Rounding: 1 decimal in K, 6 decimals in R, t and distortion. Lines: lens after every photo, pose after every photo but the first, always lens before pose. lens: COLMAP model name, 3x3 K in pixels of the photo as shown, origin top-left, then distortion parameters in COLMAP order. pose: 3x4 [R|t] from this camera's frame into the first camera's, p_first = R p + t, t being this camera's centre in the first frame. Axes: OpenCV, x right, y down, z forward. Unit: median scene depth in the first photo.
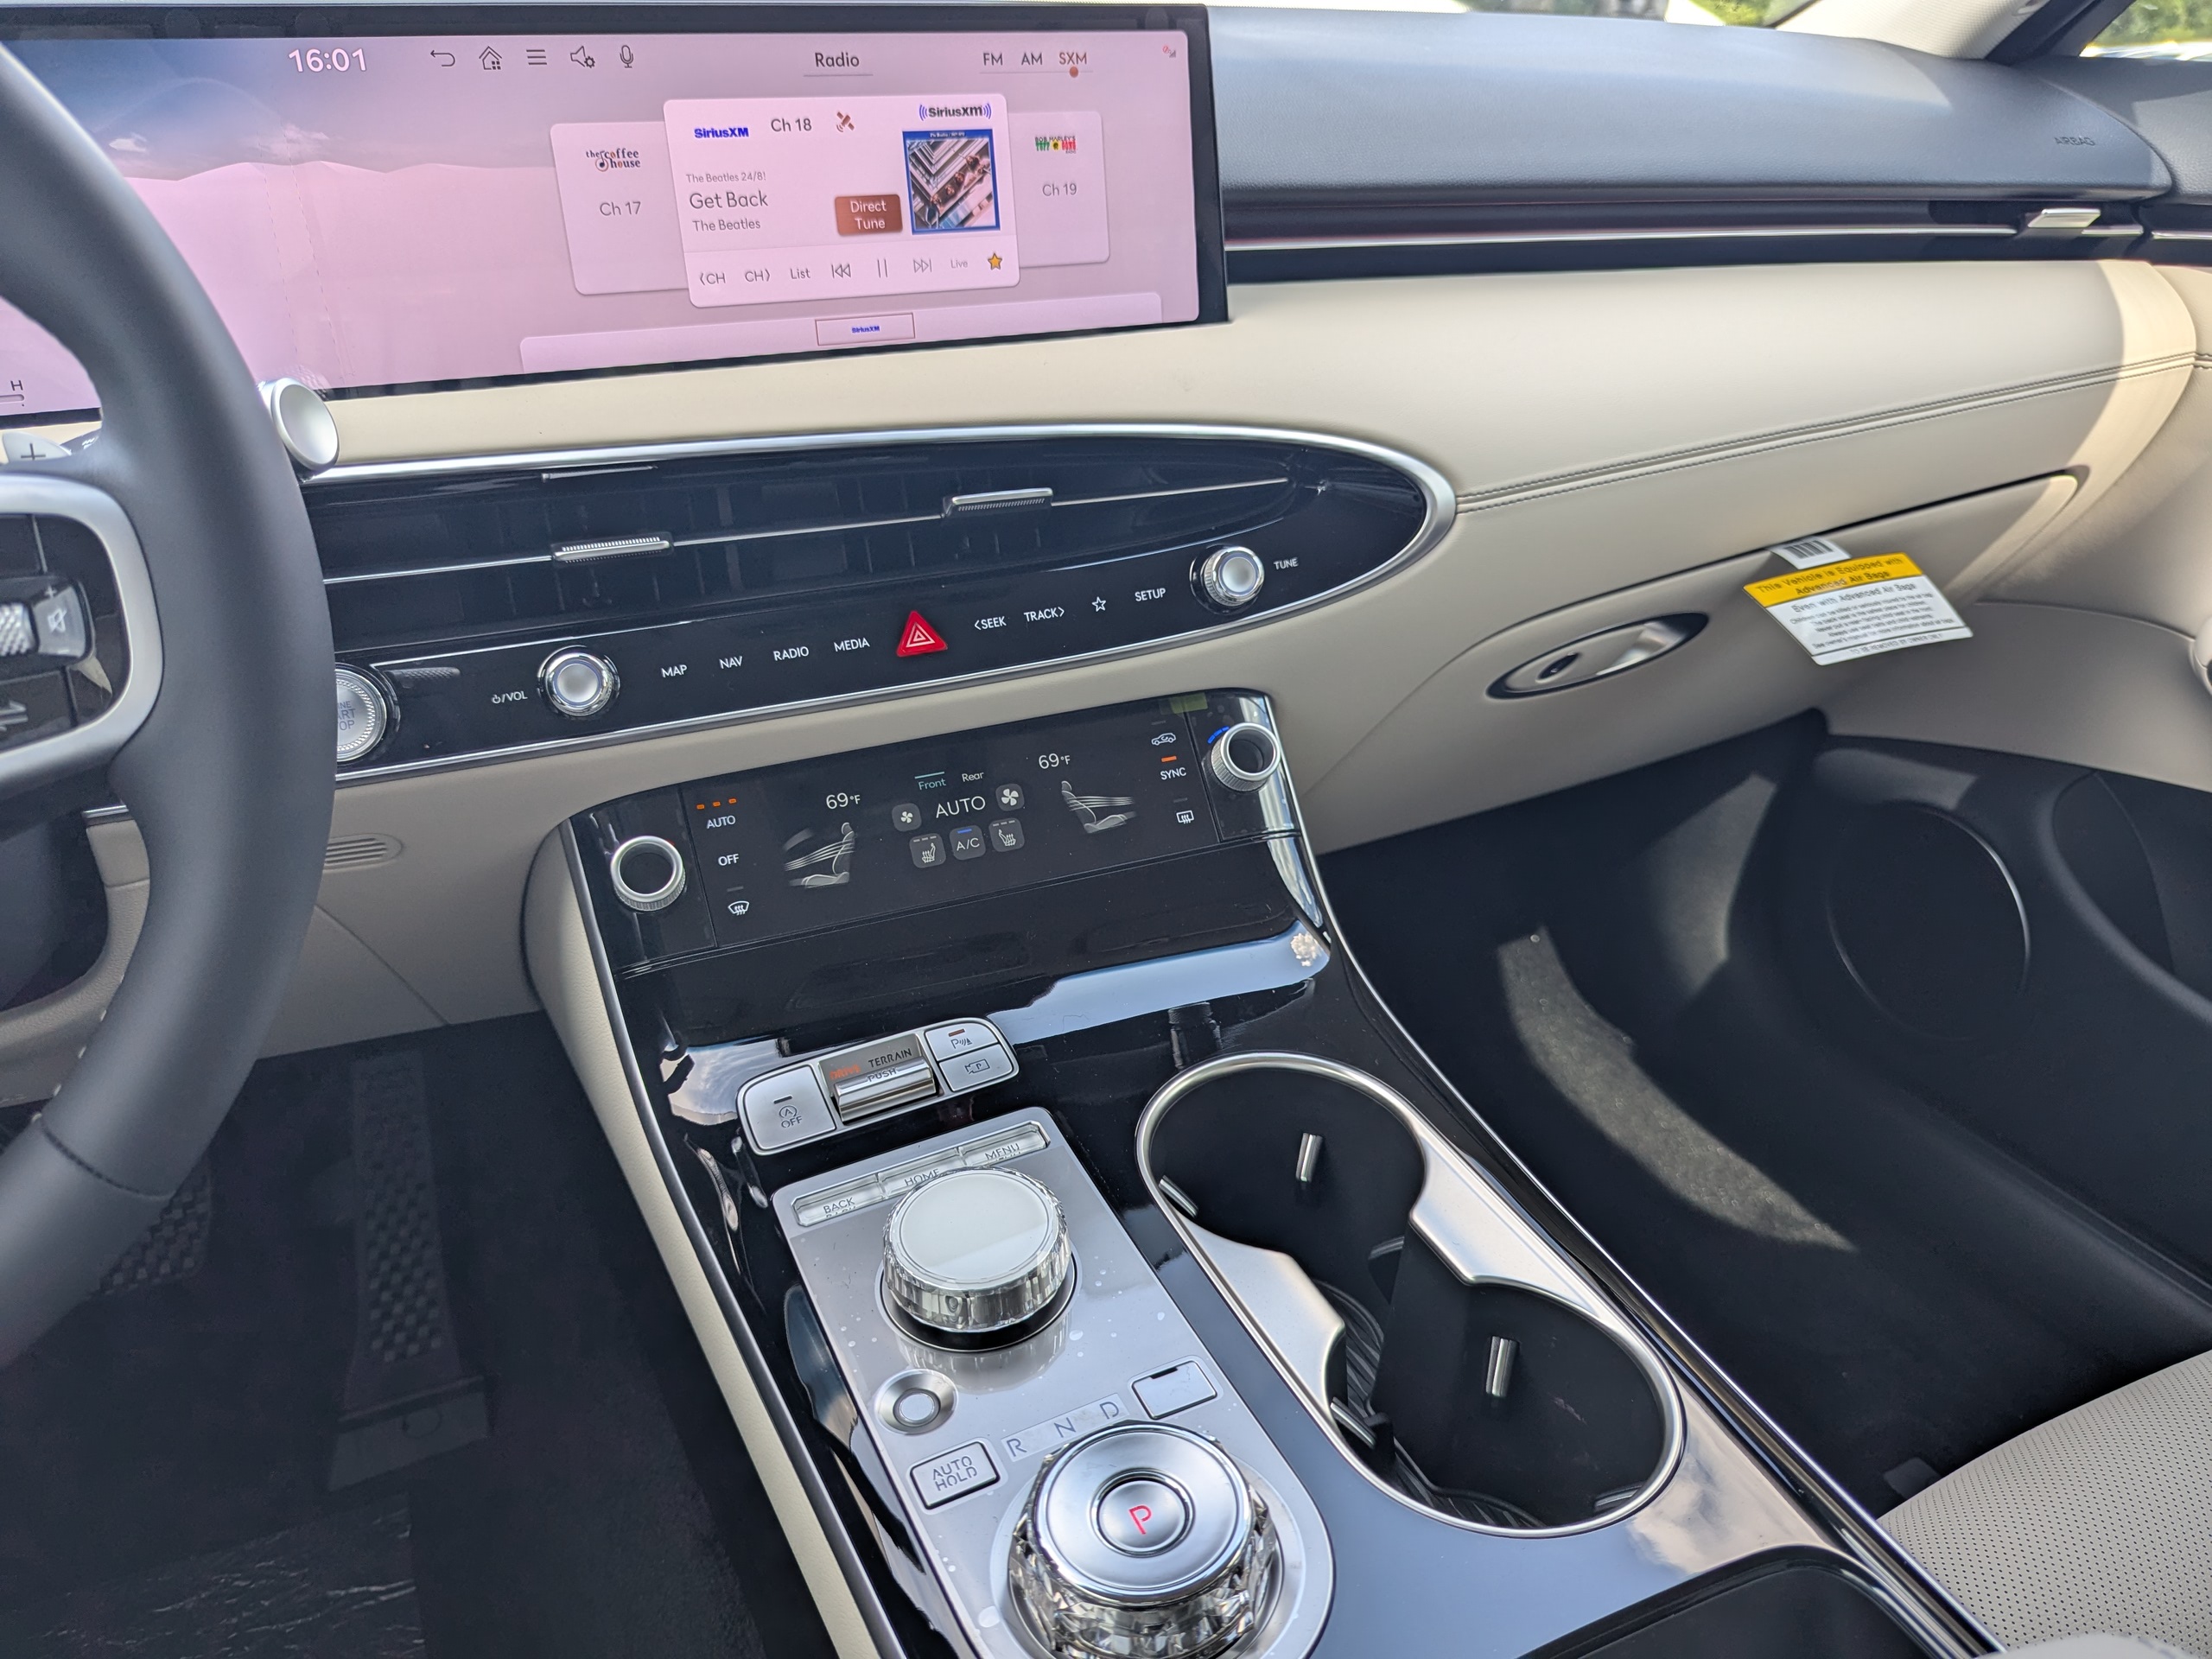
lens RADIAL K [[1600.5, 0, 1085.8], [0, 1600.5, 834.2], [0, 0, 1]] dist [0.046985, -0.041558]
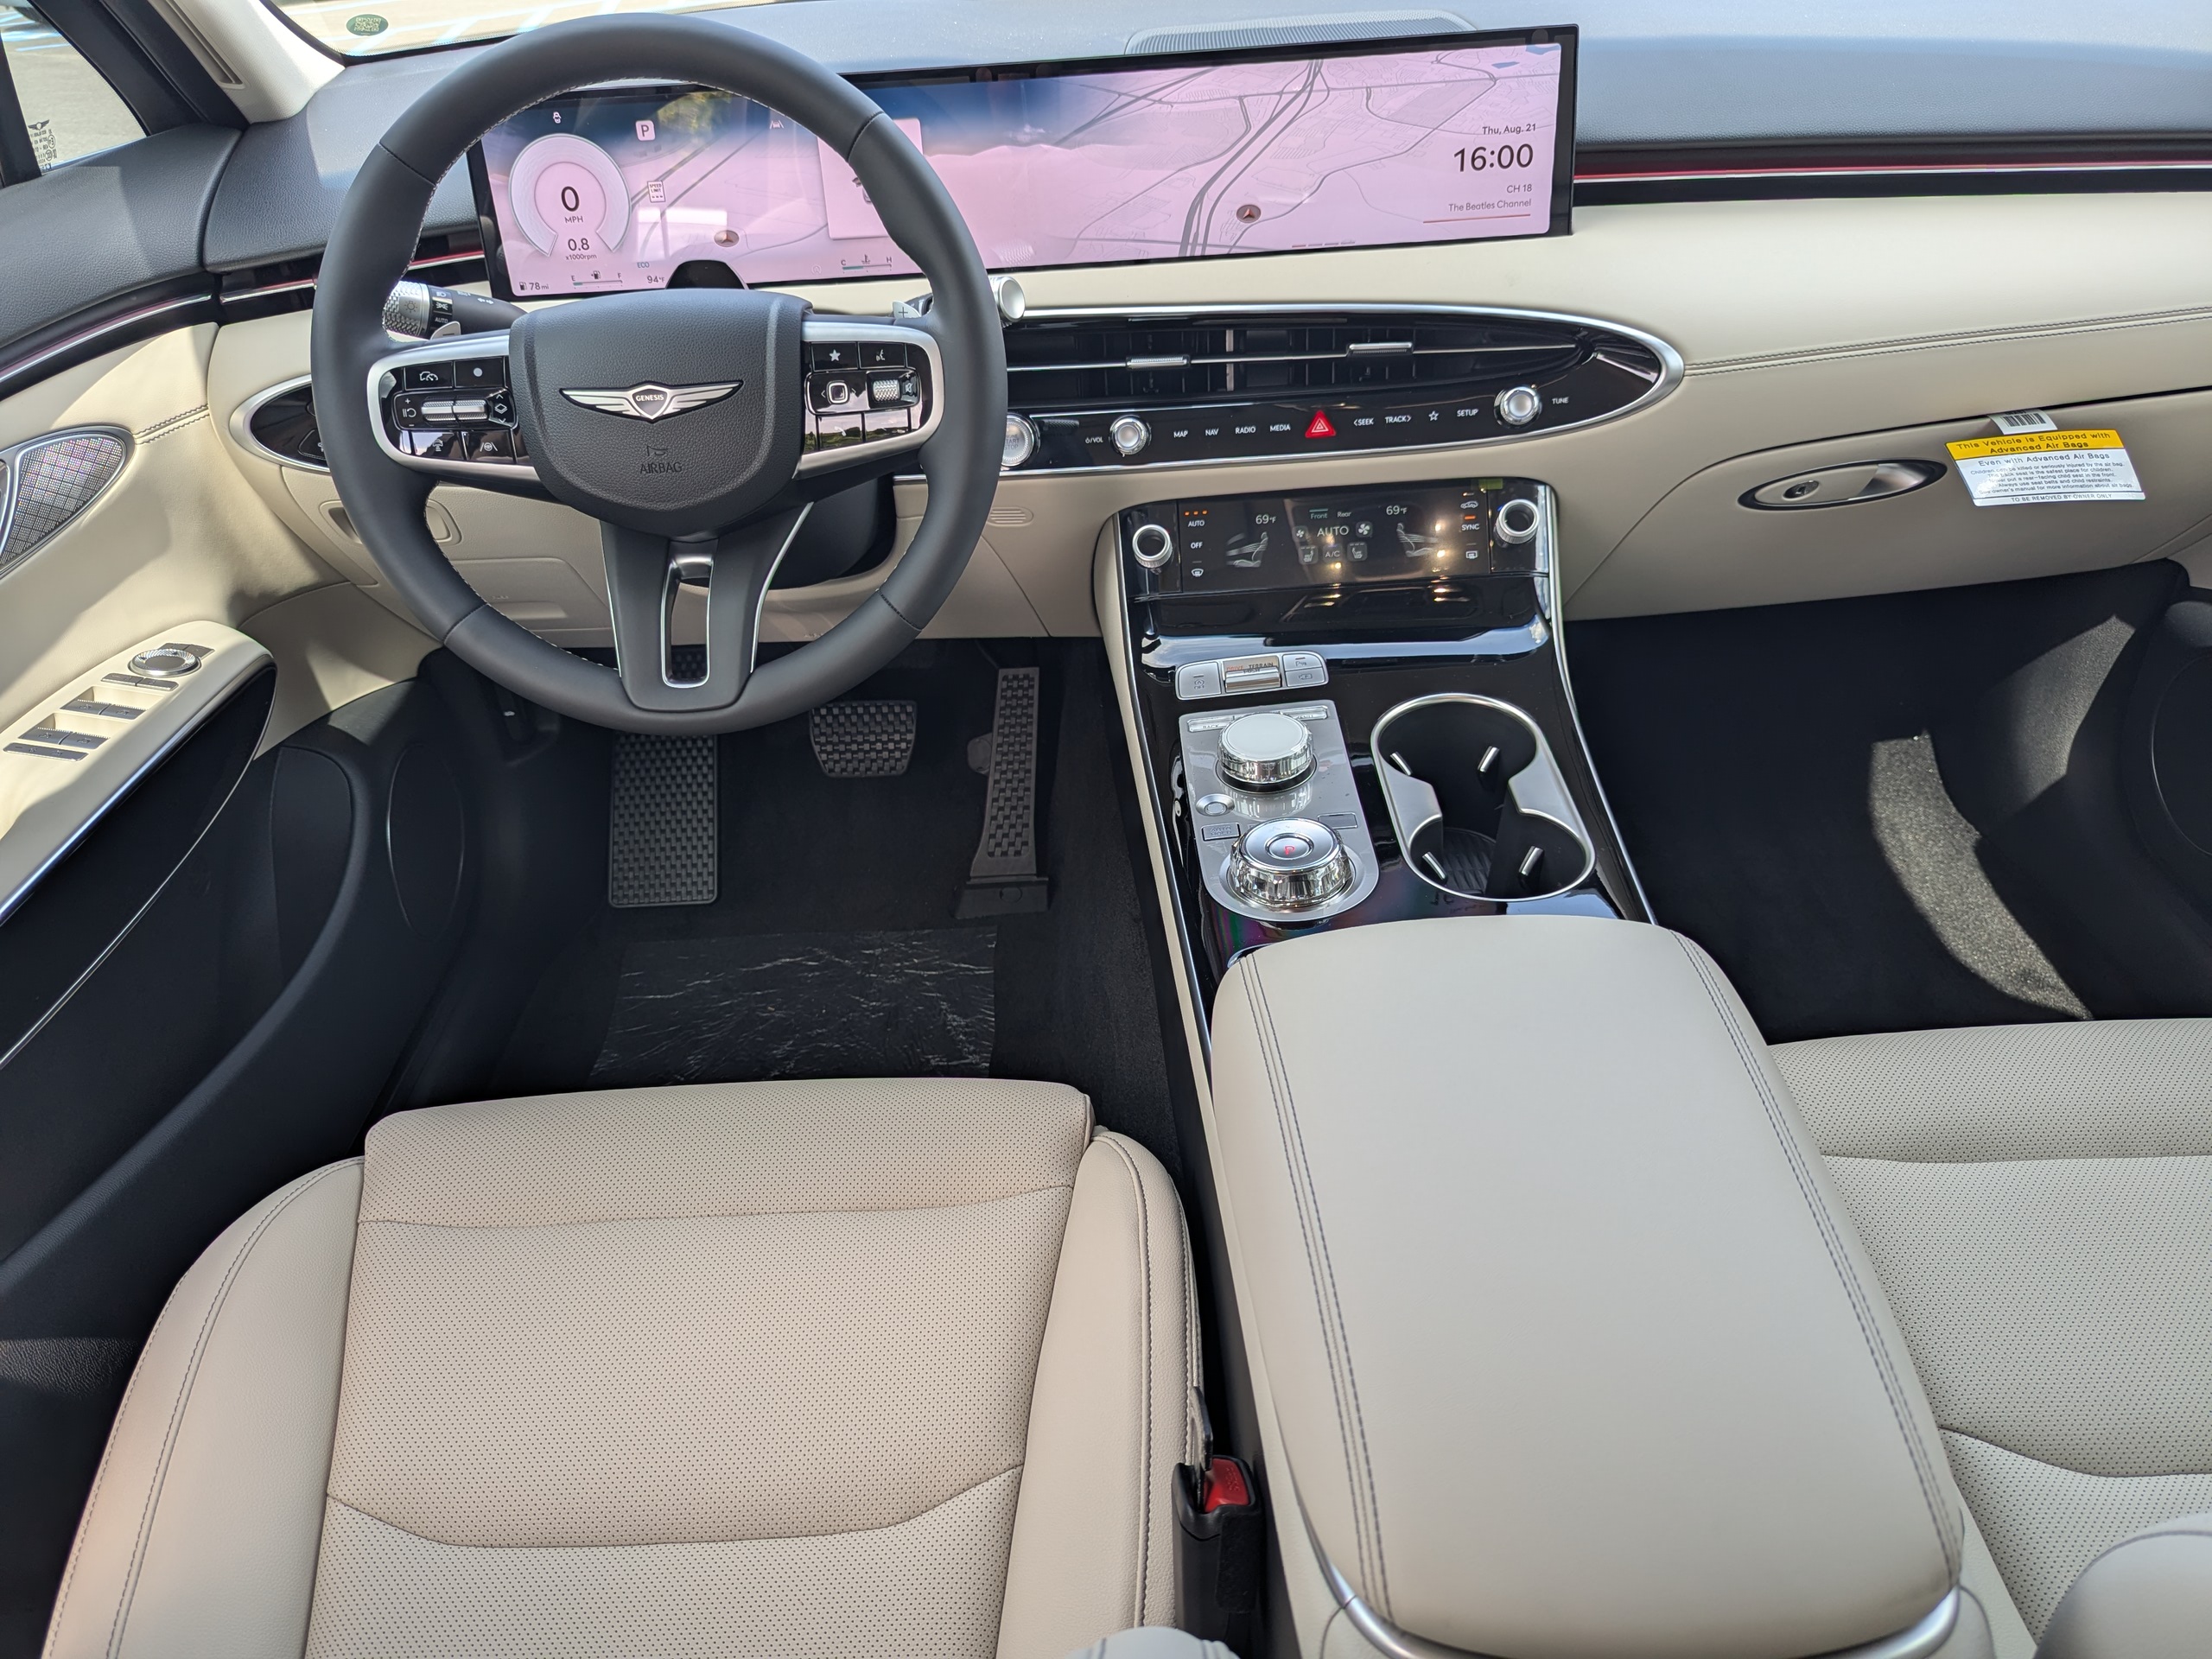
lens RADIAL K [[1600.5, 0, 1085.8], [0, 1600.5, 834.2], [0, 0, 1]] dist [0.046985, -0.041558]
pose [[0.913947, 0.184498, -0.361471, 0.353327], [-0.135124, 0.978209, 0.157637, 0.063473], [0.382677, -0.095229, 0.918961, -0.685763]]
